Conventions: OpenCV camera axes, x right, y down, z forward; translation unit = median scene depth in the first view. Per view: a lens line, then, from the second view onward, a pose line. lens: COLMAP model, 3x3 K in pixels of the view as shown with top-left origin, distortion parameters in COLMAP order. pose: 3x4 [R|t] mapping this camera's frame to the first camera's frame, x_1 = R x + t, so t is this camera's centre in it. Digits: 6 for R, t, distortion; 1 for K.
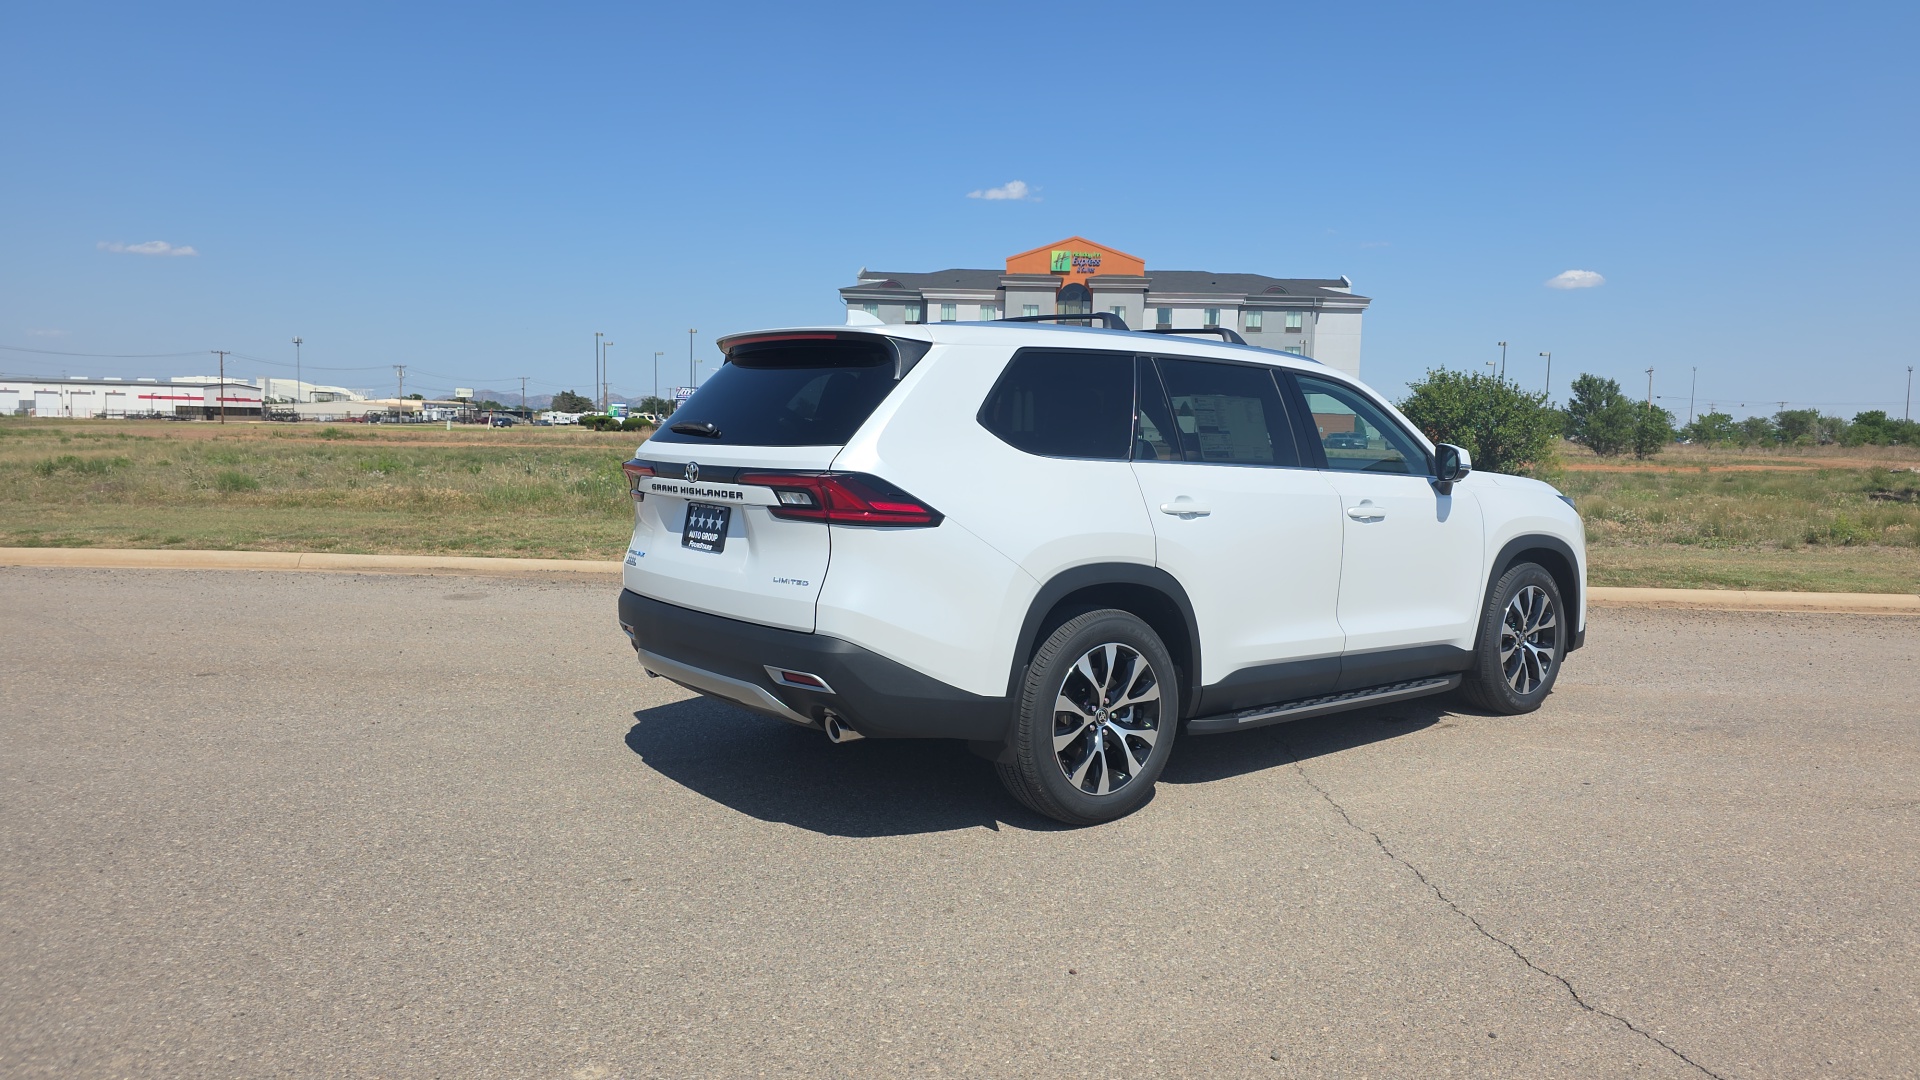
lens RADIAL K [[1250.5, 0, 1004.2], [0, 1250.5, 576.9], [0, 0, 1]] dist [0.035717, -0.048813]
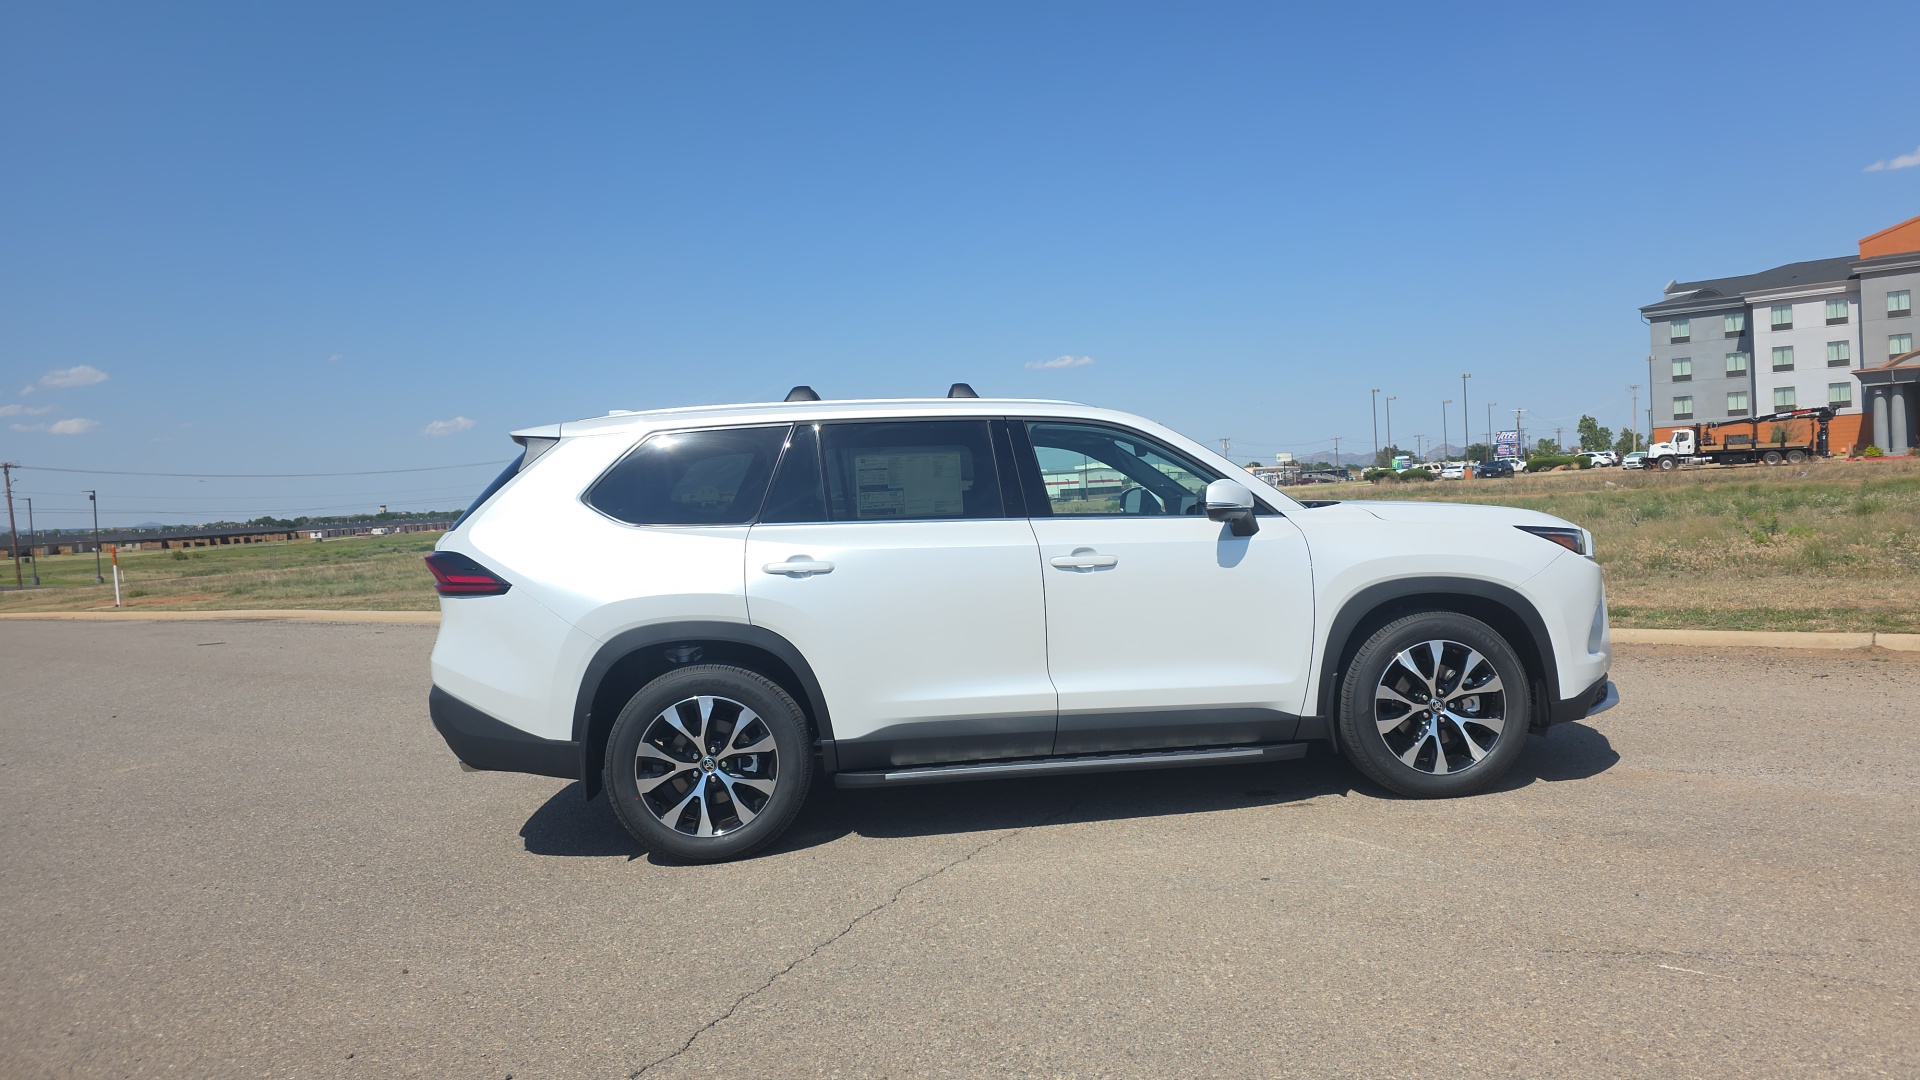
lens RADIAL K [[1250.5, 0, 1004.2], [0, 1250.5, 576.9], [0, 0, 1]] dist [0.035717, -0.048813]
pose [[0.812685, -0.030613, -0.581899, 0.780286], [0.006315, 0.999023, -0.043737, -0.000716], [0.582670, 0.031870, 0.812084, 0.225210]]
